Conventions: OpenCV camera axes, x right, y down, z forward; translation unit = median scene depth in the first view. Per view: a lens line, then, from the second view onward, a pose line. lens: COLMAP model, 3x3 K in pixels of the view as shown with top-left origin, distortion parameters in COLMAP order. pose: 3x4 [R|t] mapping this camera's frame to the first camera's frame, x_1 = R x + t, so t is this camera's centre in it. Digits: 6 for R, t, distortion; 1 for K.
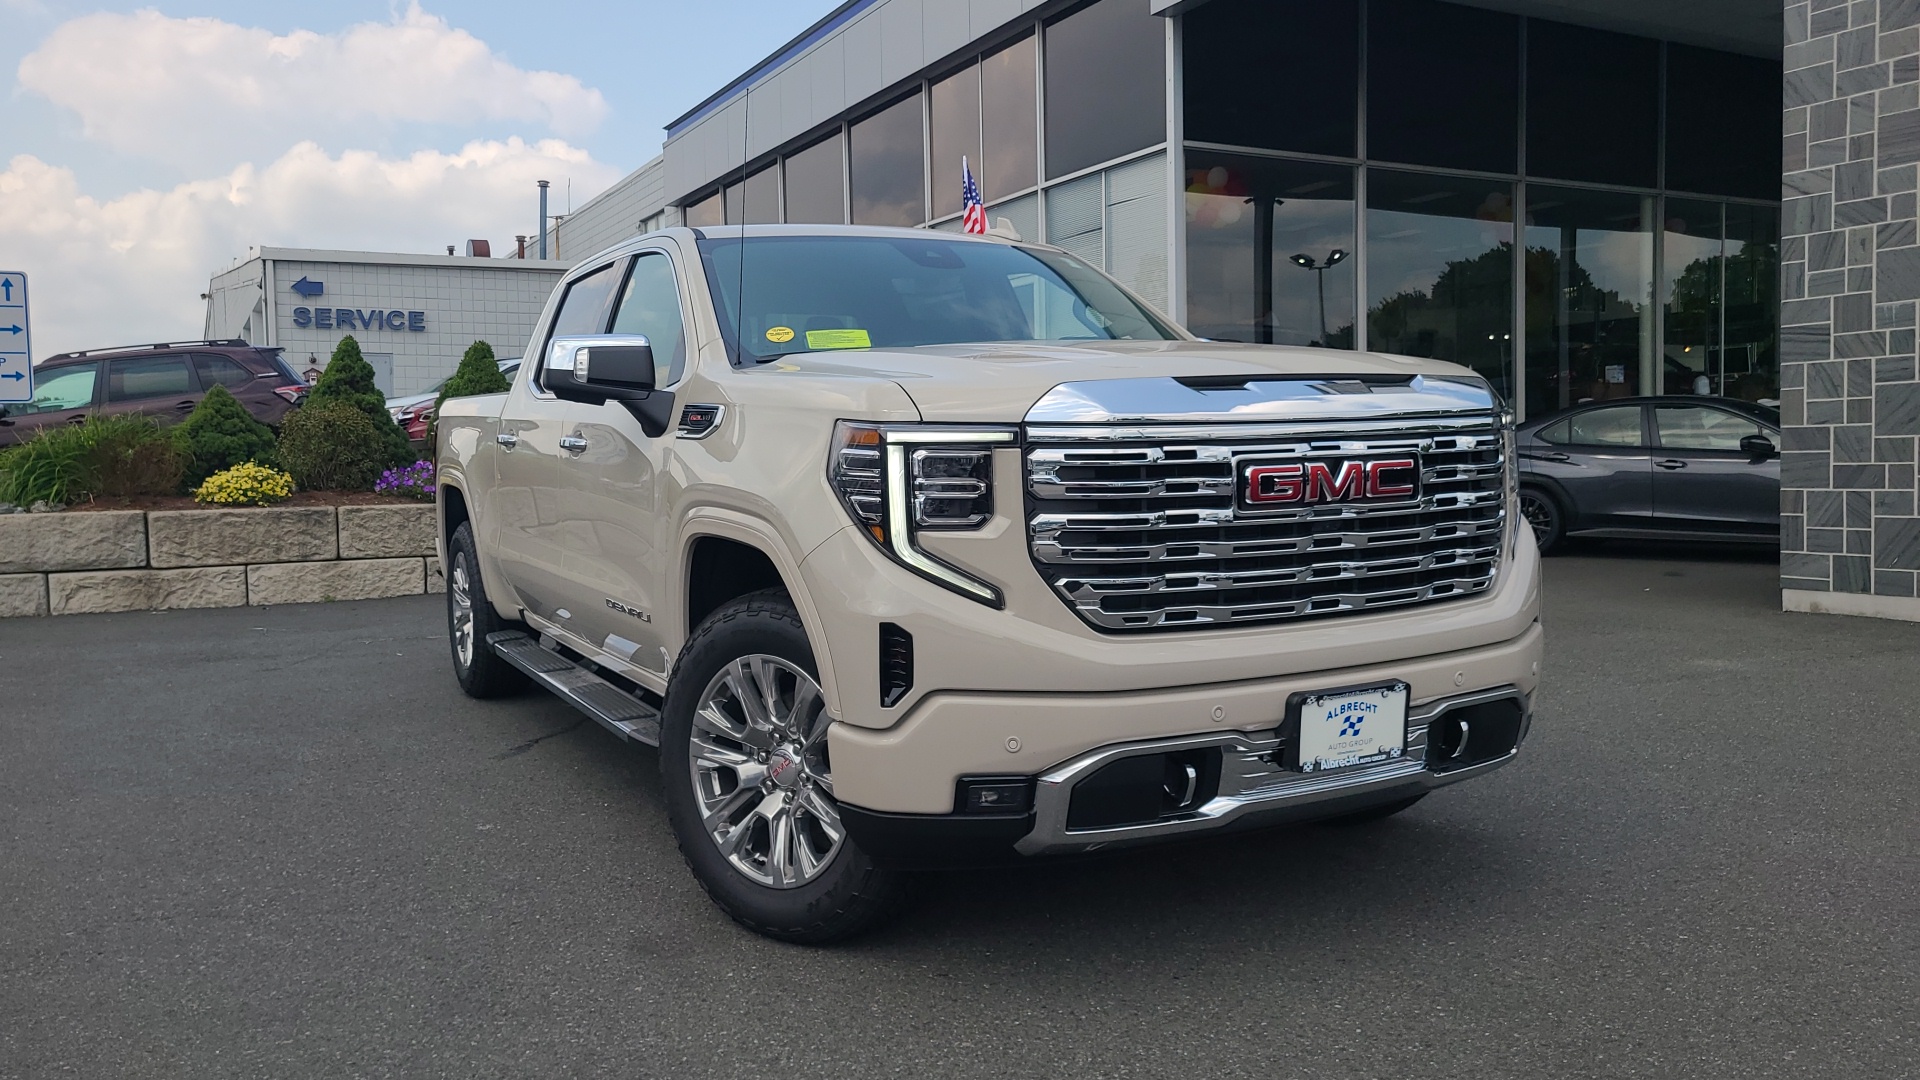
lens RADIAL K [[1461.6, 0, 947.3], [0, 1461.6, 554.2], [0, 0, 1]] dist [0.043645, -0.009415]
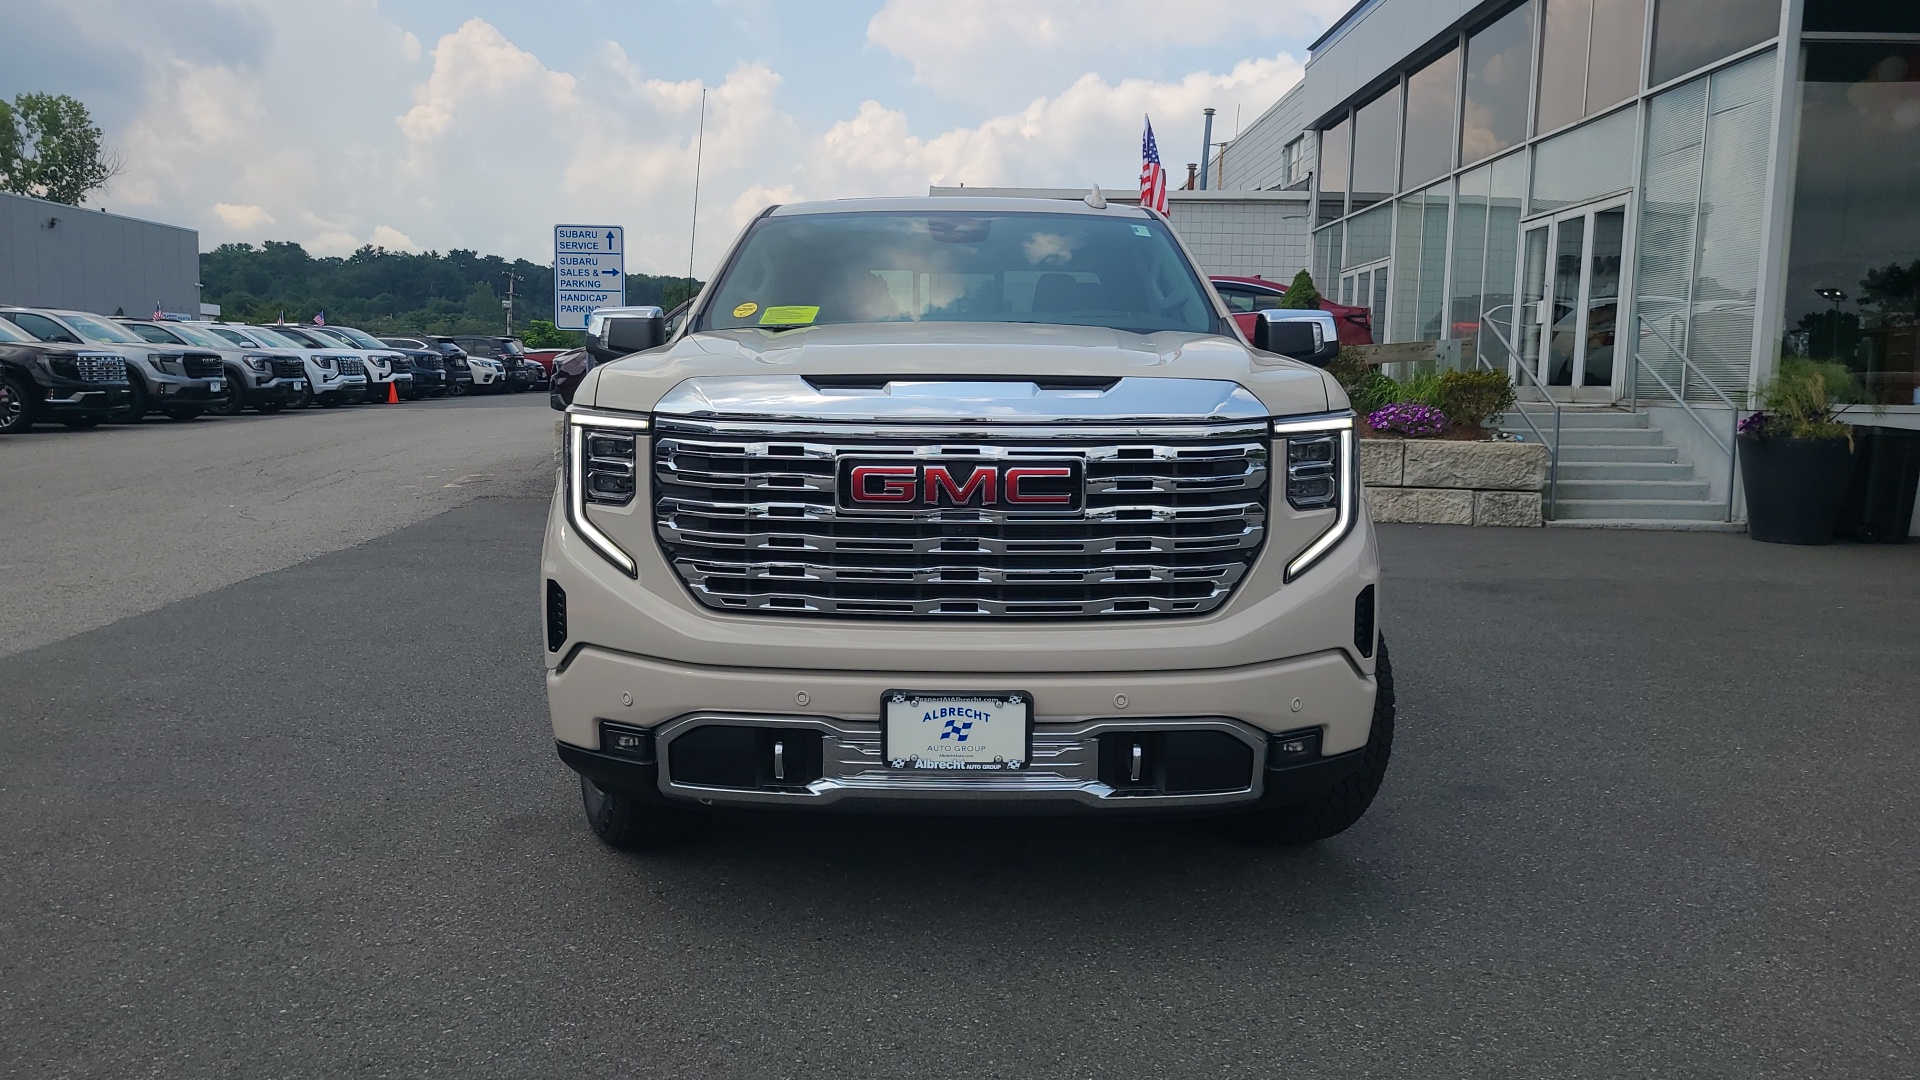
lens RADIAL K [[1461.6, 0, 947.3], [0, 1461.6, 554.2], [0, 0, 1]] dist [0.043645, -0.009415]
pose [[0.871066, 0.097875, -0.481315, 0.727695], [-0.071229, 0.994758, 0.073374, -0.074394], [0.485974, -0.029630, 0.873471, 0.126857]]
